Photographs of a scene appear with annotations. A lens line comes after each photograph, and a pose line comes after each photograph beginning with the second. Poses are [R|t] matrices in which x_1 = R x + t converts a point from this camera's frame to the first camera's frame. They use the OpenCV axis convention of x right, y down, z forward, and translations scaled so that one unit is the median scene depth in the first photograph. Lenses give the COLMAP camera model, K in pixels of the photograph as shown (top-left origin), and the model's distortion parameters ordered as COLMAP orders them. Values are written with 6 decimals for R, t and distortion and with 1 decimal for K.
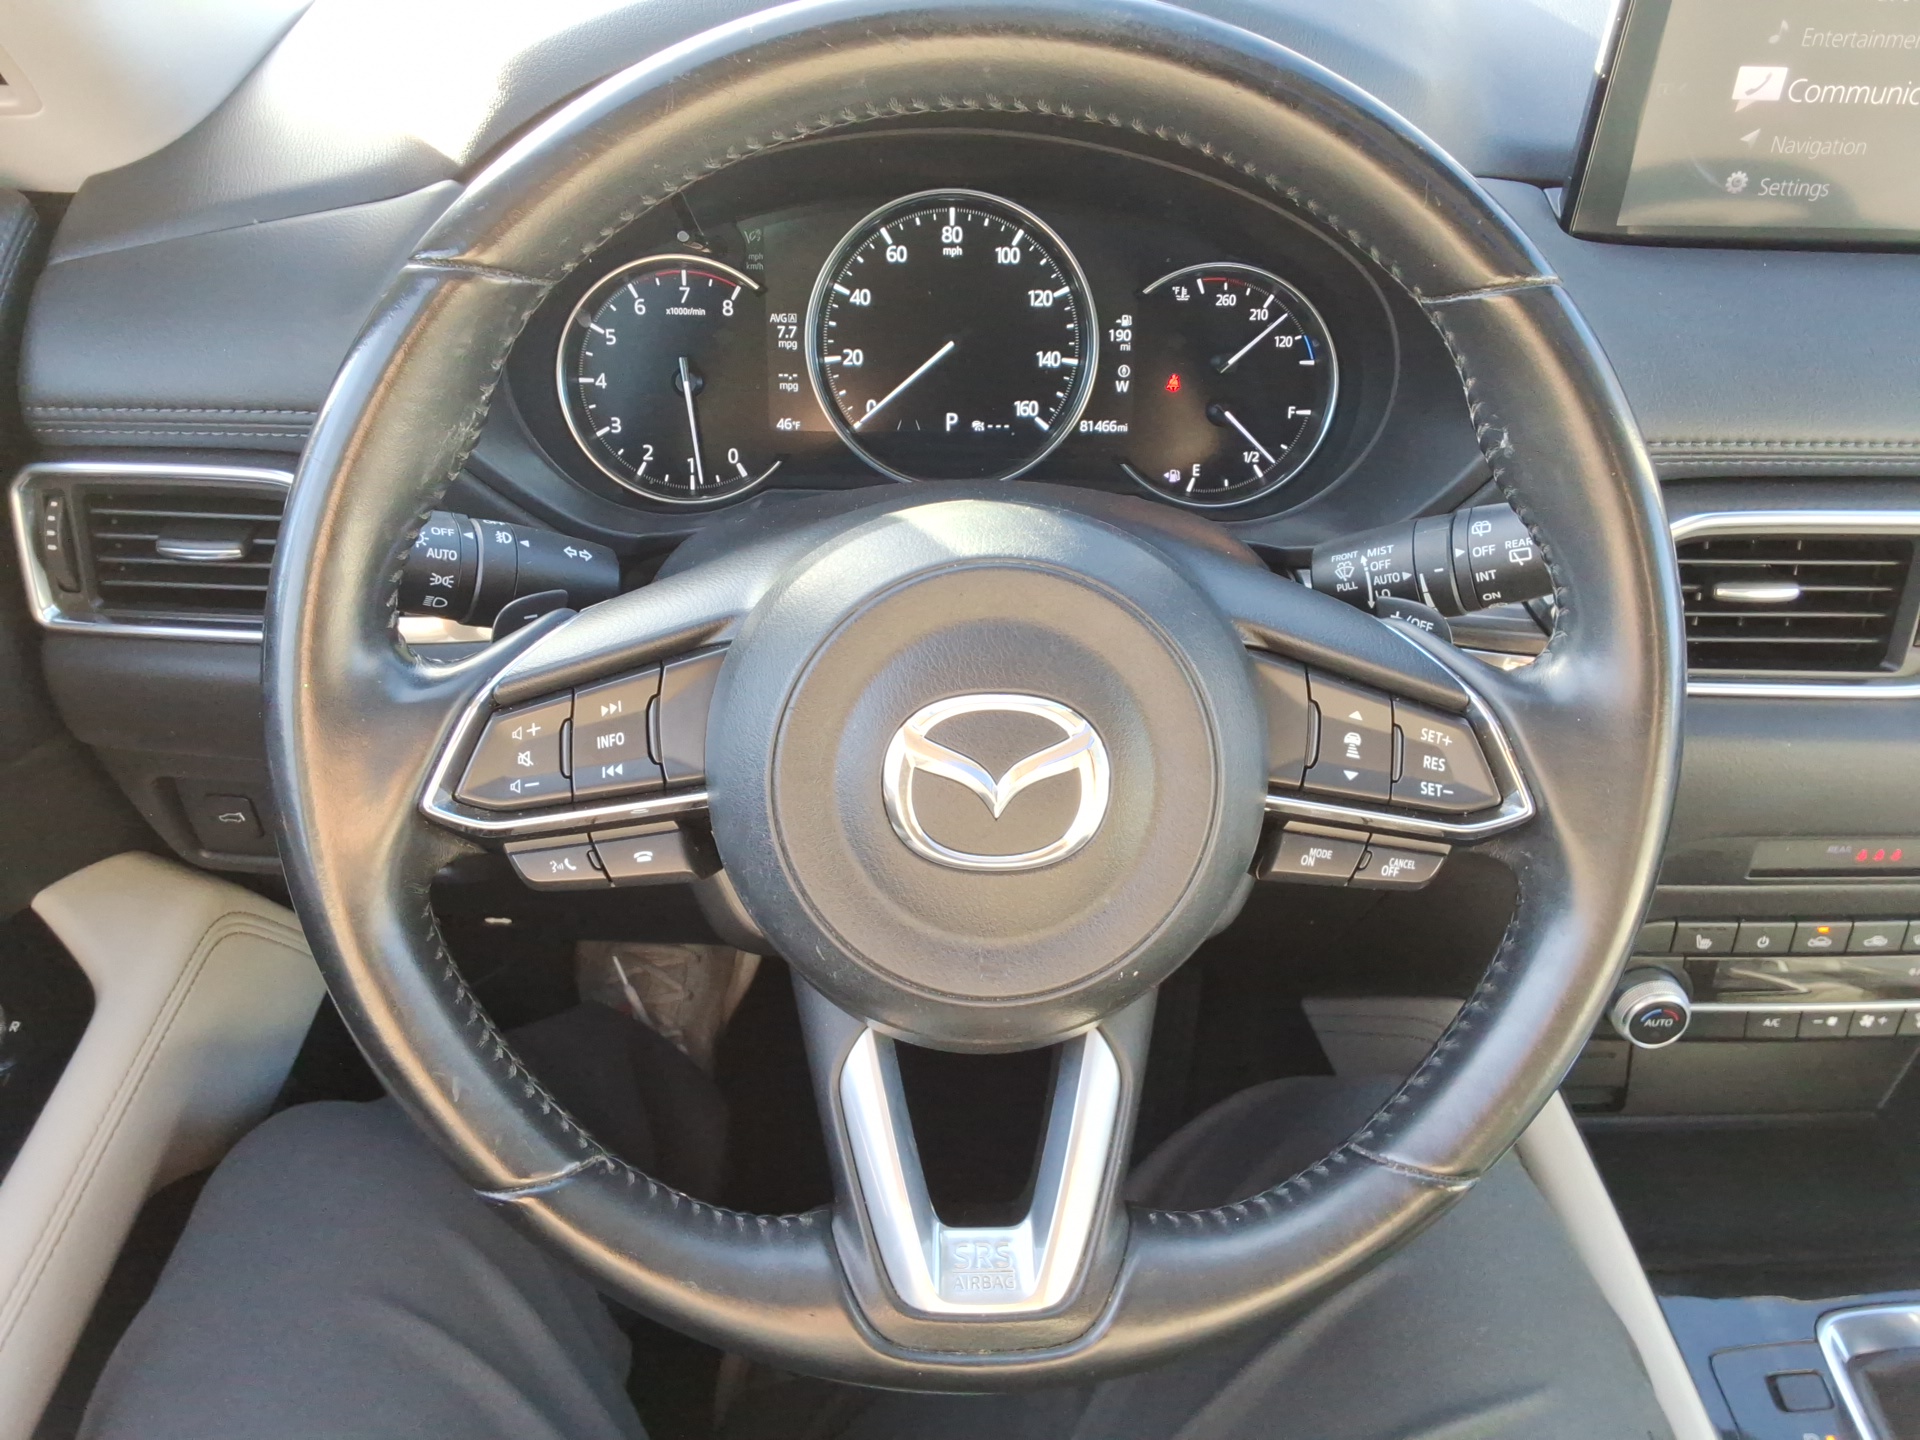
lens RADIAL K [[1504.3, 0, 974.8], [0, 1504.3, 709.8], [0, 0, 1]] dist [0.095222, -0.122895]
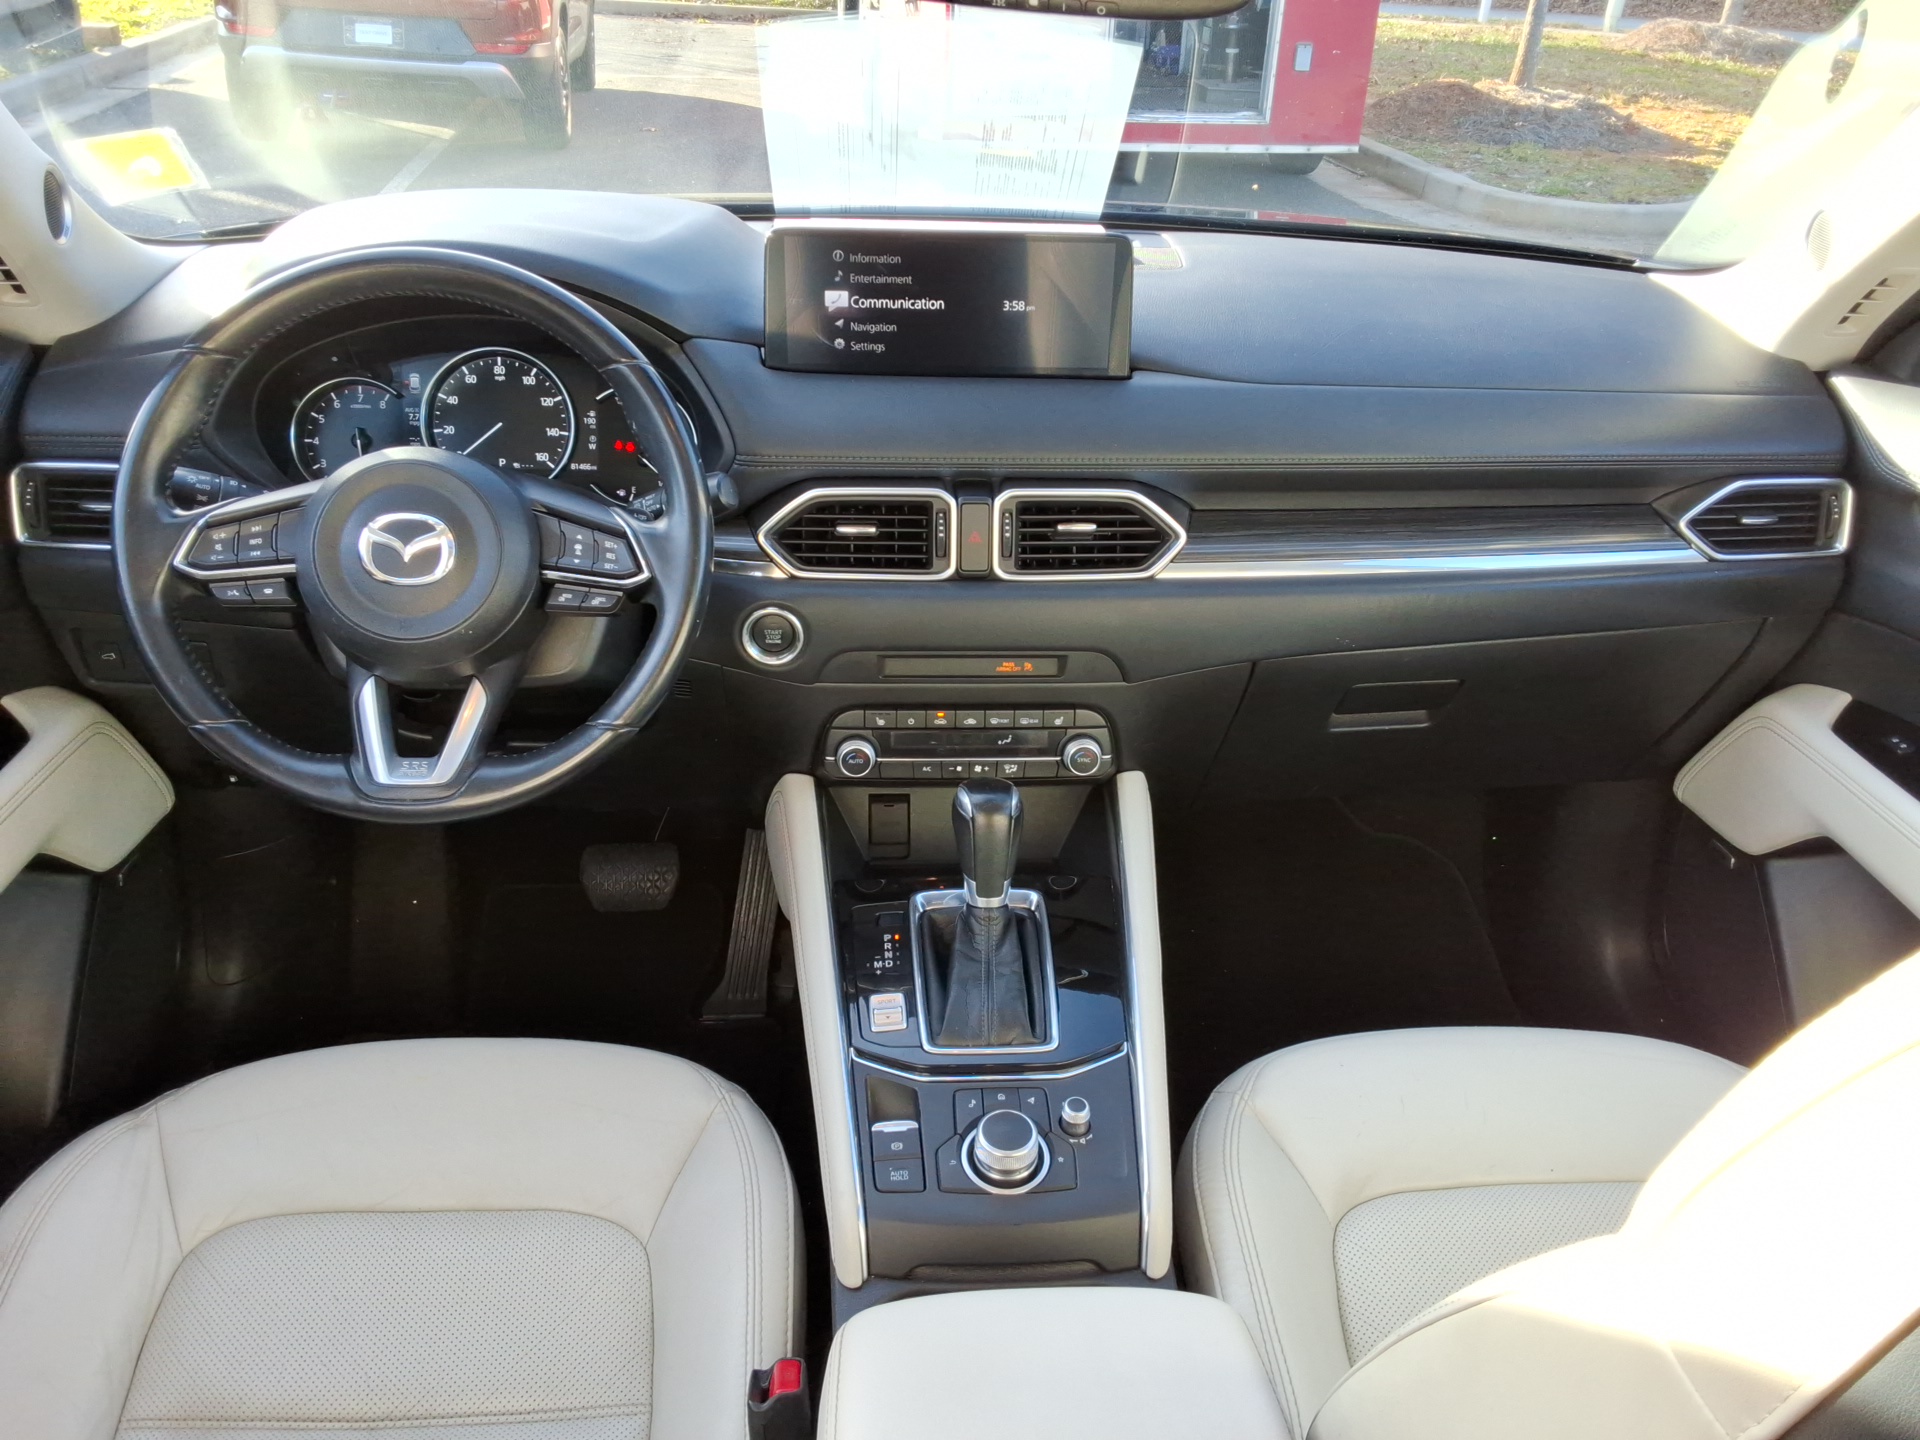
lens RADIAL K [[1504.3, 0, 974.8], [0, 1504.3, 709.8], [0, 0, 1]] dist [0.095222, -0.122895]
pose [[0.999755, -0.004790, 0.021598, 0.657956], [0.008231, 0.986730, -0.162163, 0.533274], [-0.020534, 0.162301, 0.986528, -1.067456]]
